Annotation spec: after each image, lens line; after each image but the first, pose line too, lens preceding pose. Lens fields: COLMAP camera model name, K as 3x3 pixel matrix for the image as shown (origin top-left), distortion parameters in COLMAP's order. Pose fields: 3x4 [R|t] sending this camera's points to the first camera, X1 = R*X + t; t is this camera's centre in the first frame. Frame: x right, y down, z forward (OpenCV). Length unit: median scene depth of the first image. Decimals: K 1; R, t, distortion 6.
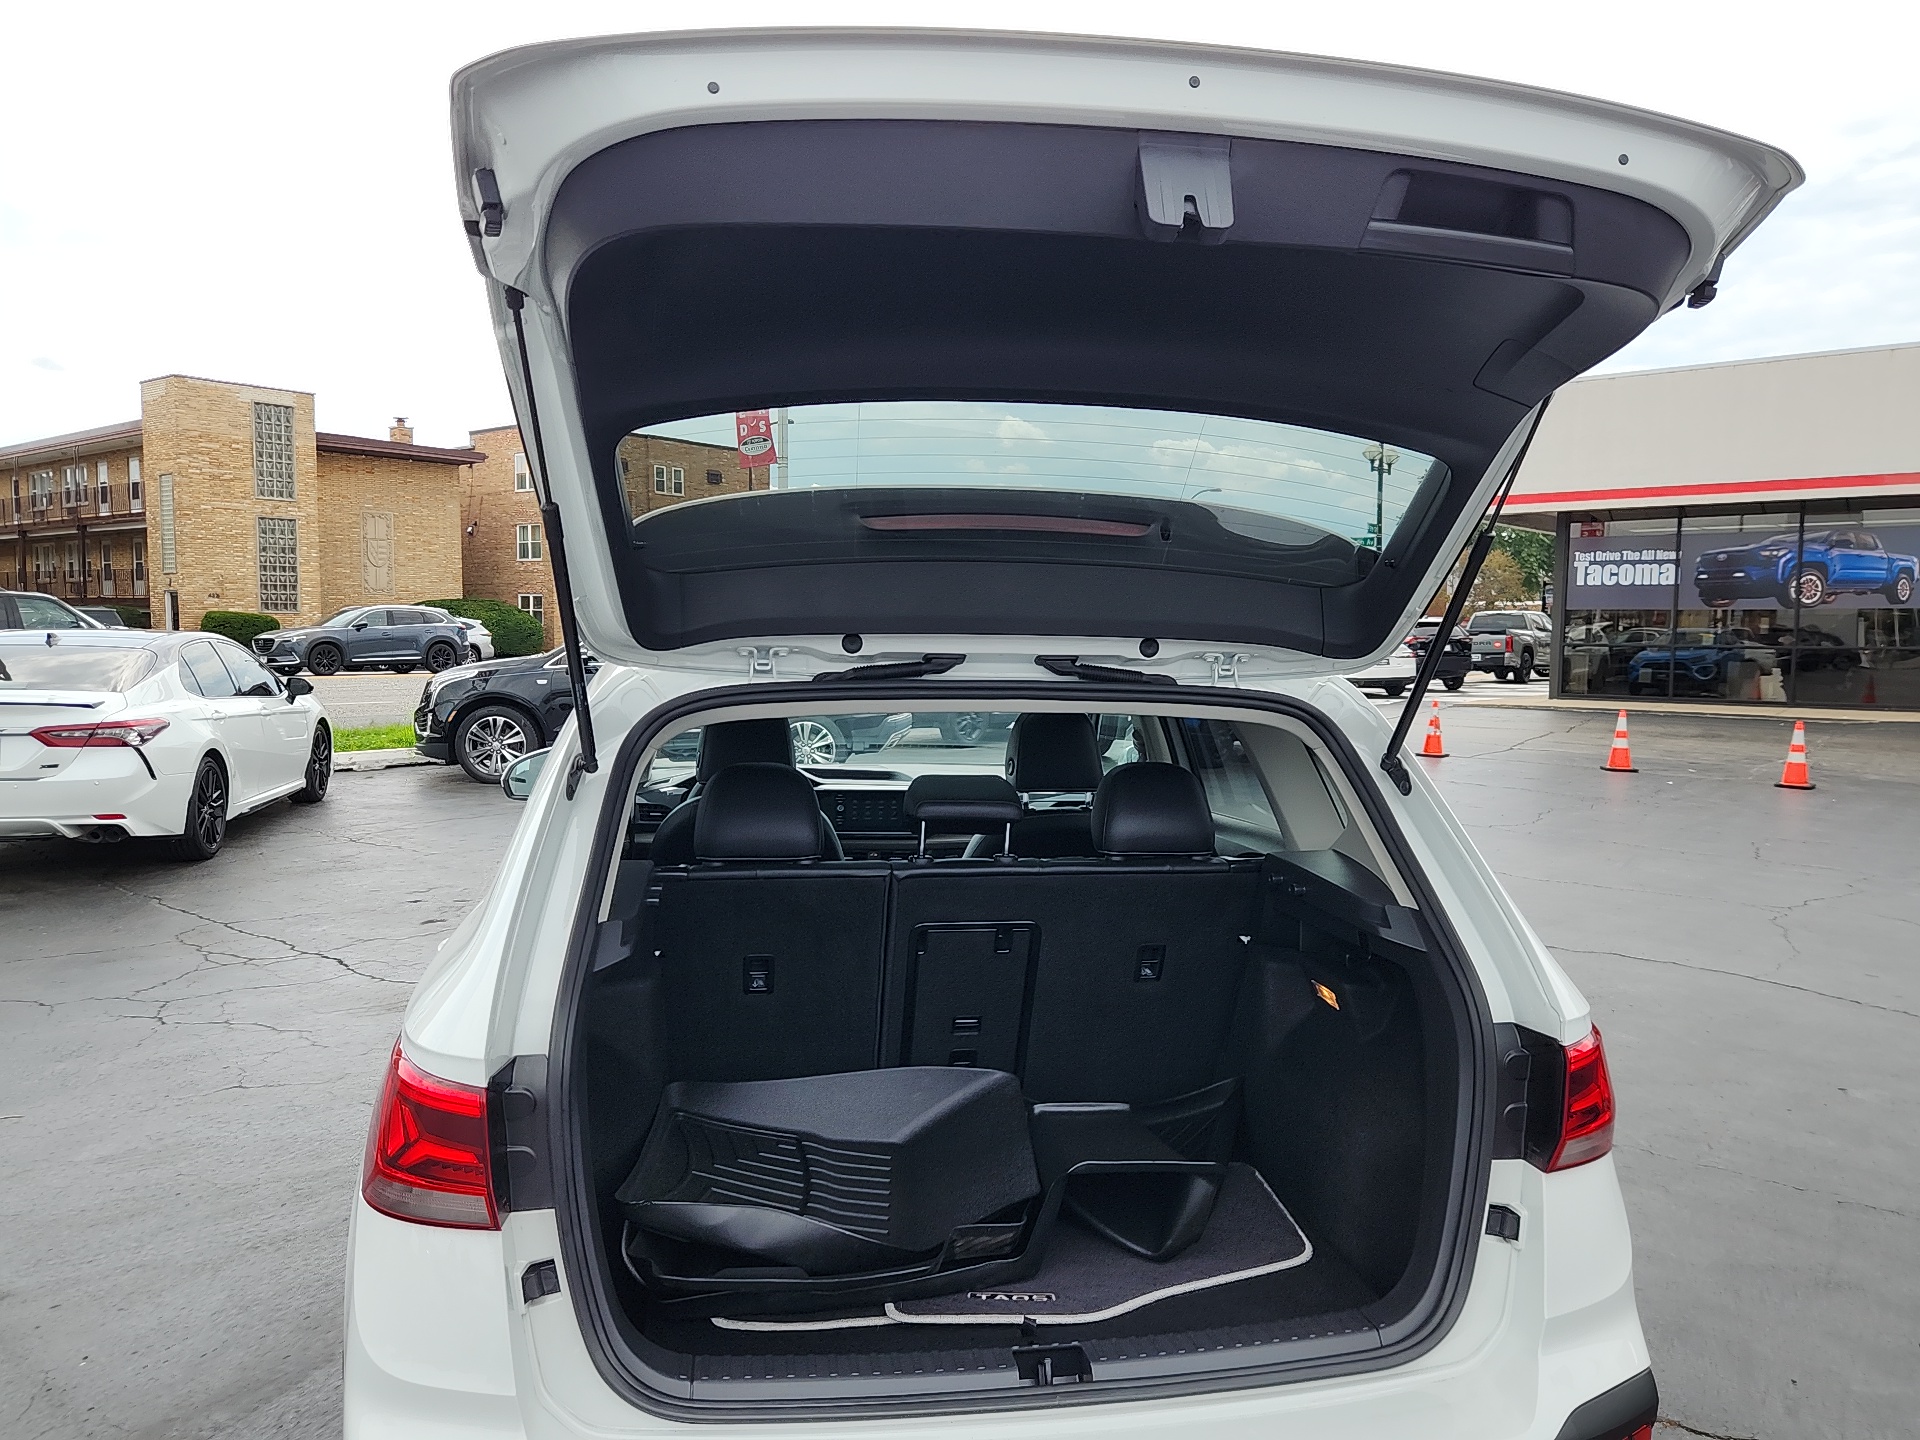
lens RADIAL K [[1370.2, 0, 968.0], [0, 1370.2, 738.9], [0, 0, 1]] dist [0.073137, -0.052333]
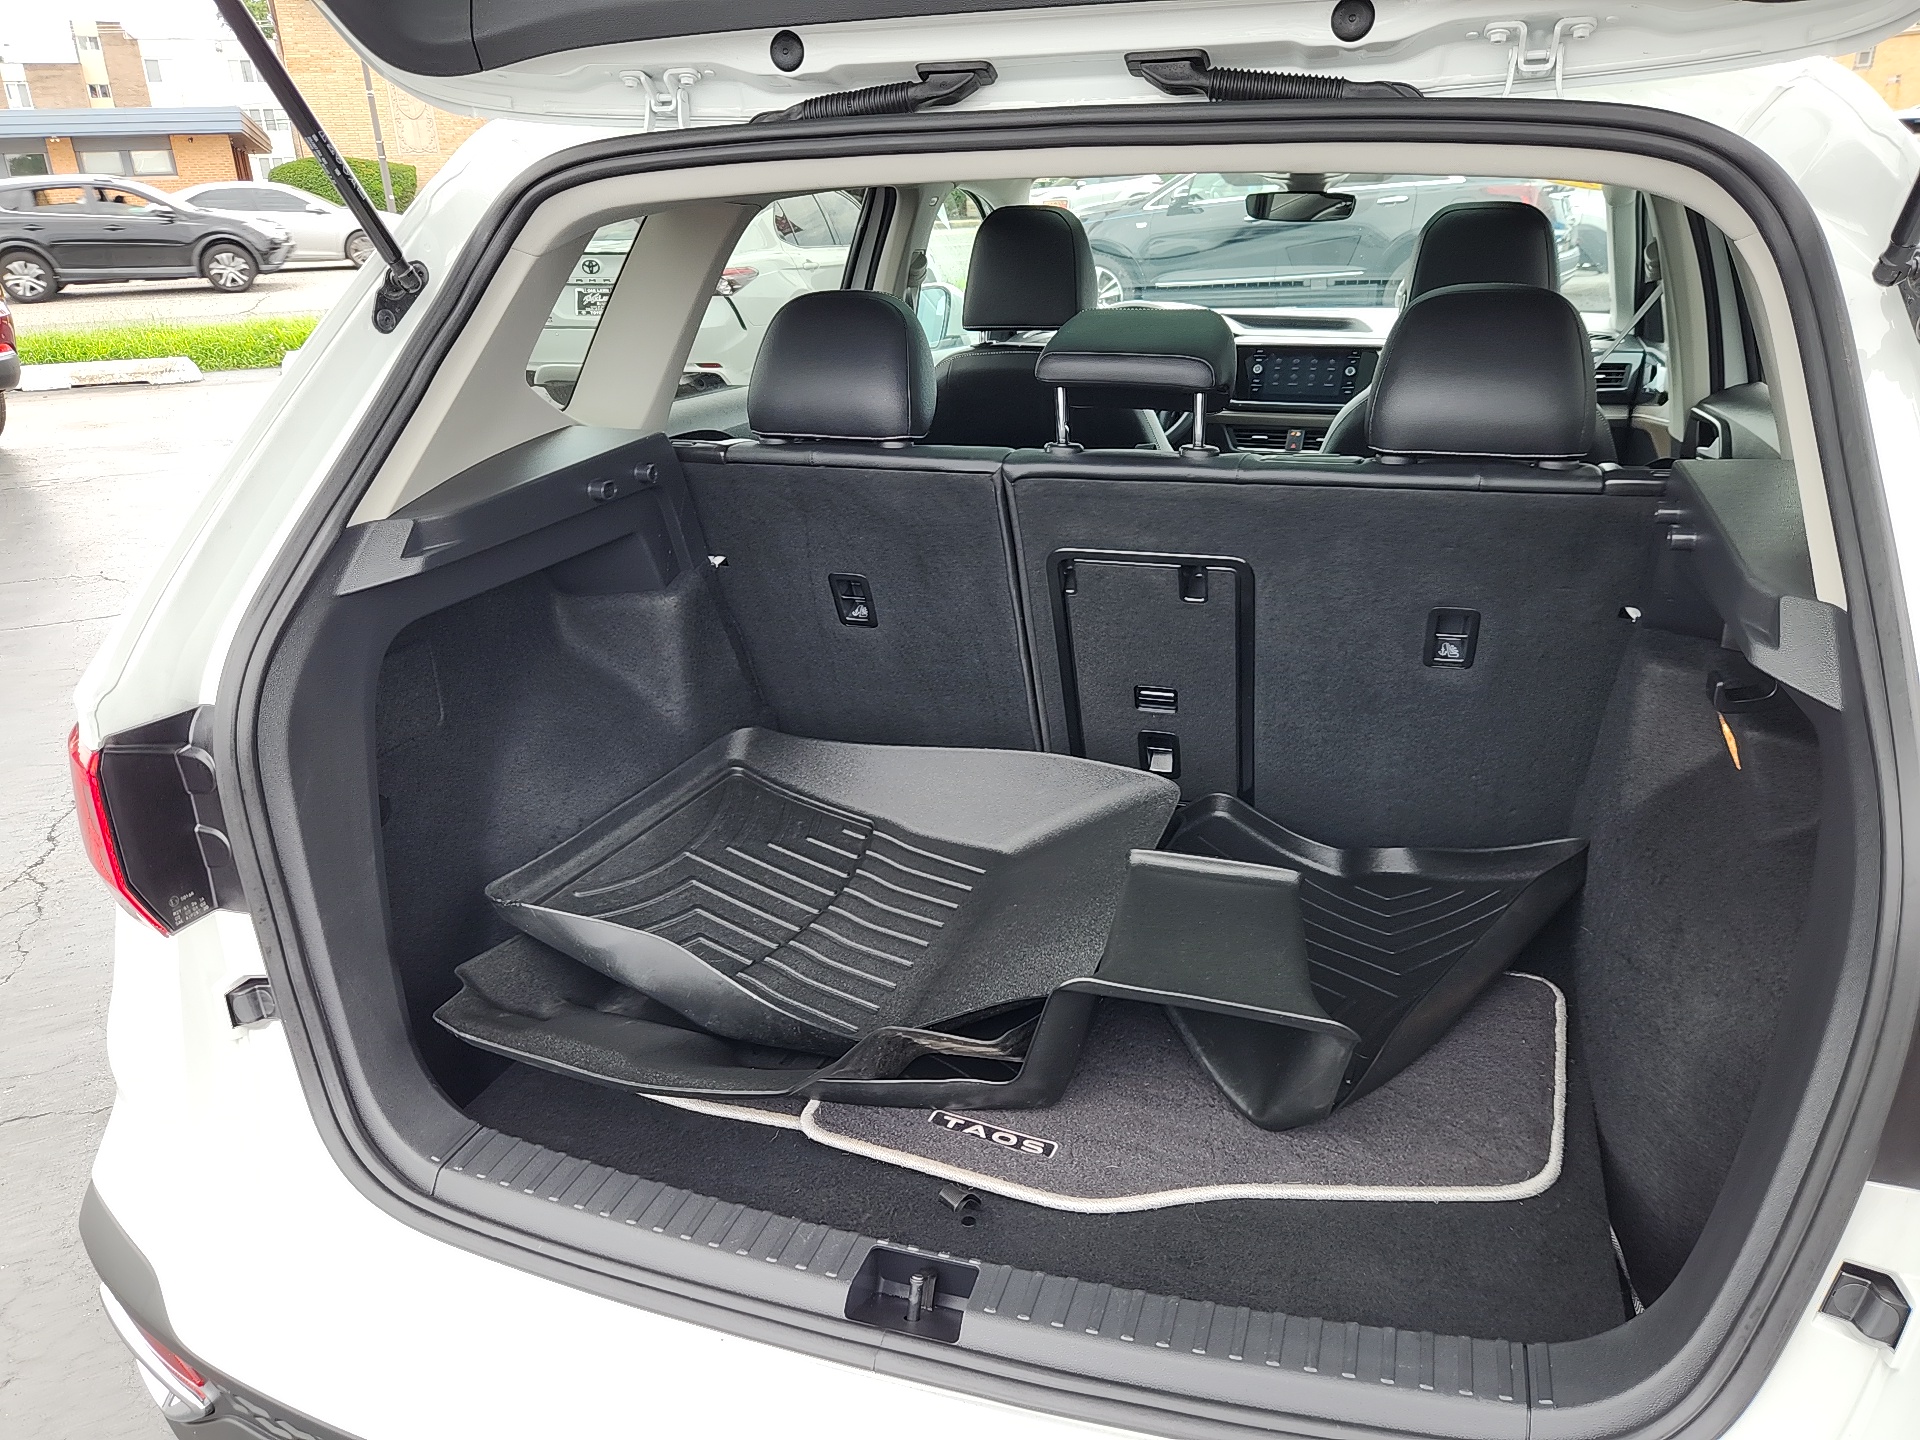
lens RADIAL K [[1370.2, 0, 968.0], [0, 1370.2, 738.9], [0, 0, 1]] dist [0.073137, -0.052333]
pose [[0.889105, 0.139417, -0.435953, 0.254645], [-0.000041, 0.952504, 0.304526, 0.024281], [0.457703, -0.270738, 0.846882, 0.448793]]
